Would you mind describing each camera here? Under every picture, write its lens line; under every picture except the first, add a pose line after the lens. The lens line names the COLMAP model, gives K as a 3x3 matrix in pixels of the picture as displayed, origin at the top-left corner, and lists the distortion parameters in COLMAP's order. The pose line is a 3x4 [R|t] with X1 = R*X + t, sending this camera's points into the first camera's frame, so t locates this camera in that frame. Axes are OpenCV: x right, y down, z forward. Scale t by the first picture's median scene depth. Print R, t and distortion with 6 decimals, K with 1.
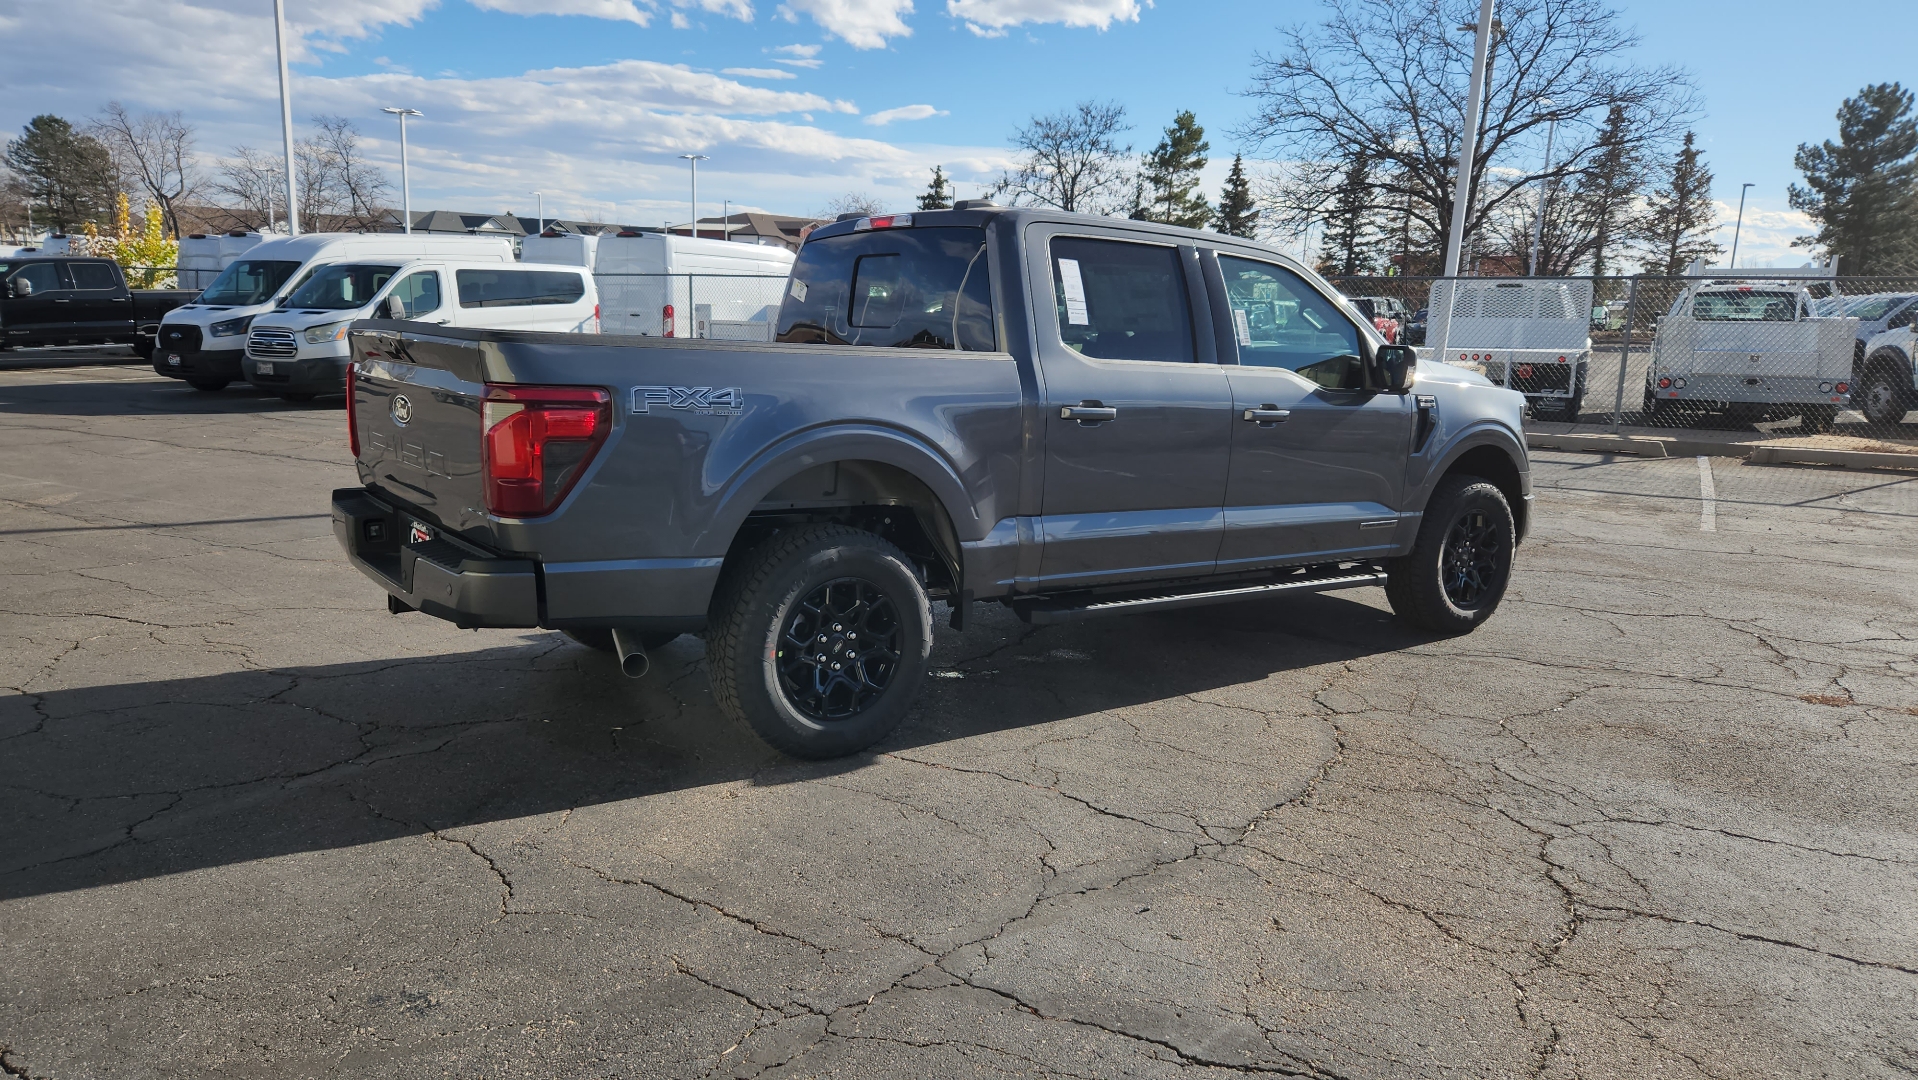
lens RADIAL K [[1279.0, 0, 924.8], [0, 1279.0, 535.8], [0, 0, 1]] dist [0.068728, -0.062095]
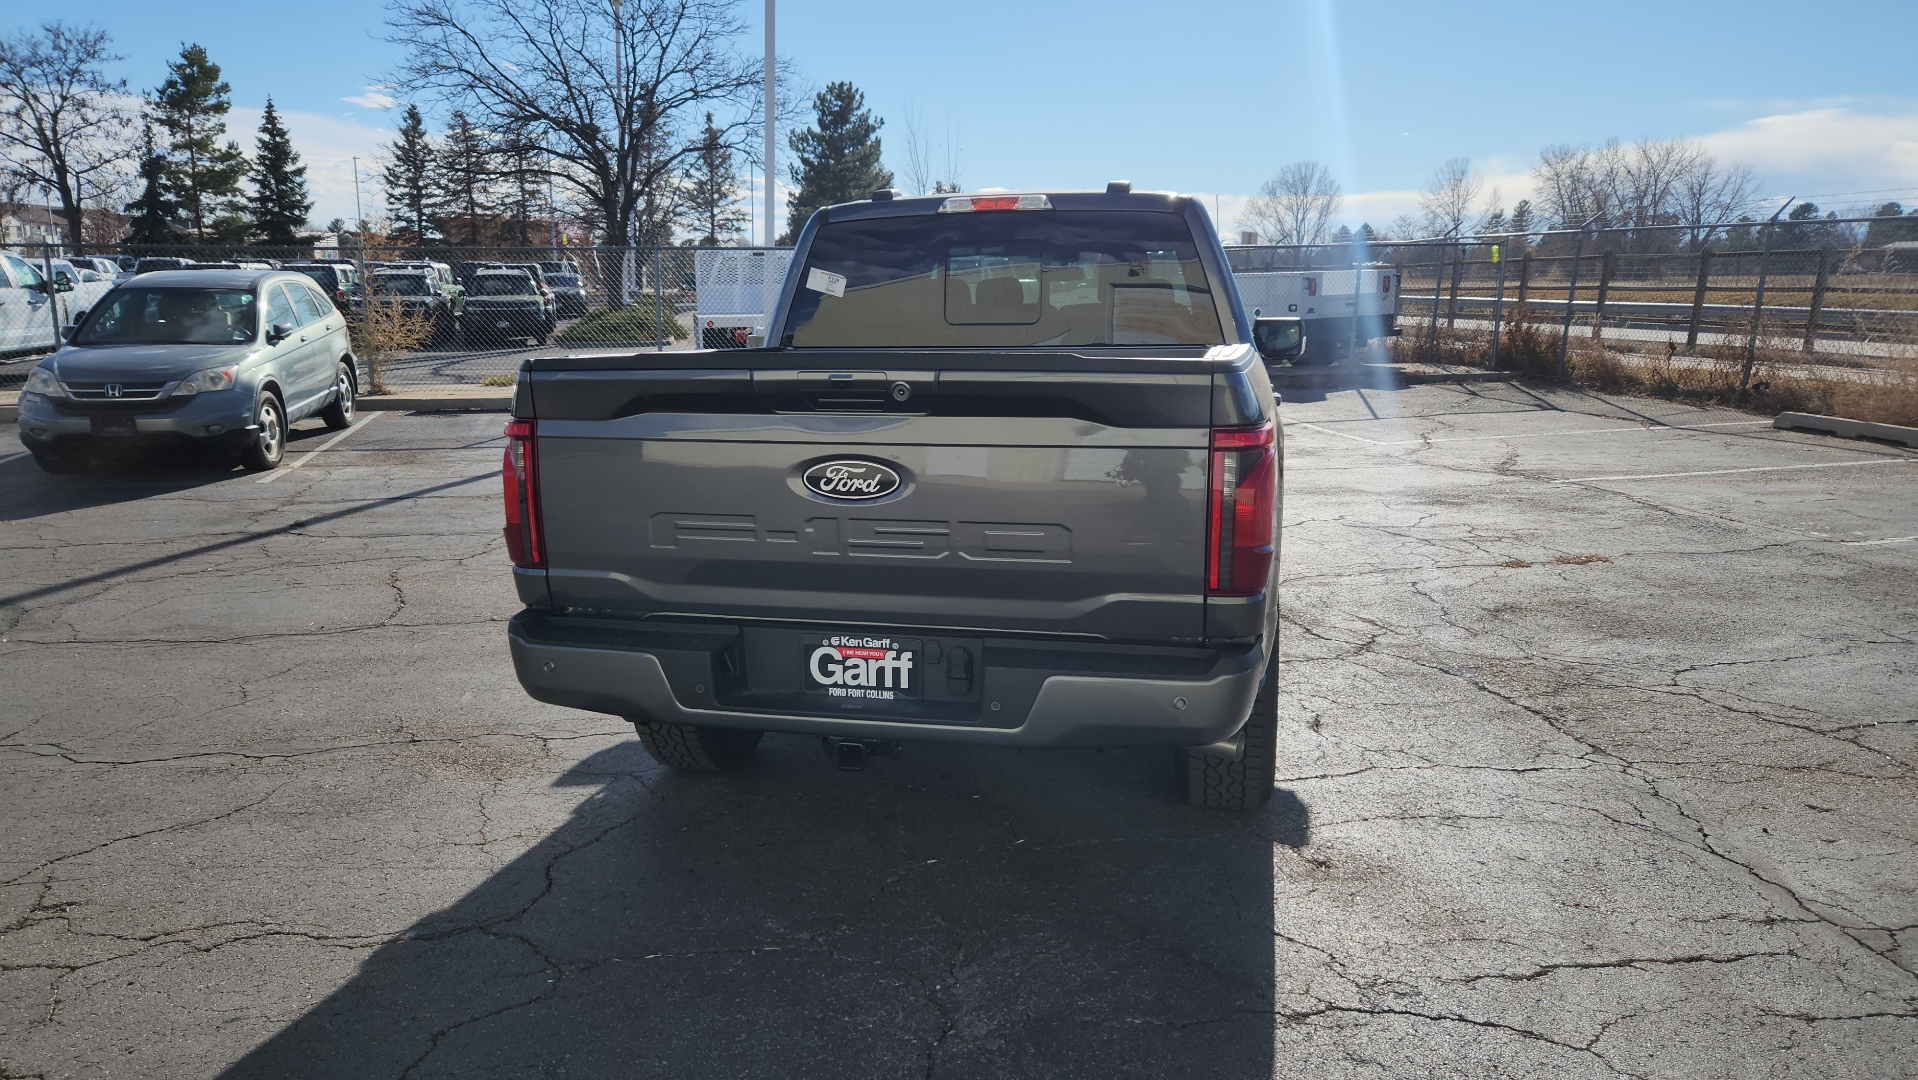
lens RADIAL K [[1283.3, 0, 926.1], [0, 1283.3, 545.3], [0, 0, 1]] dist [0.071091, -0.059608]
pose [[0.750989, -0.156311, 0.641547, -0.614824], [0.134057, 0.987436, 0.083660, -0.086495], [-0.646564, 0.023176, 0.762508, 0.333892]]
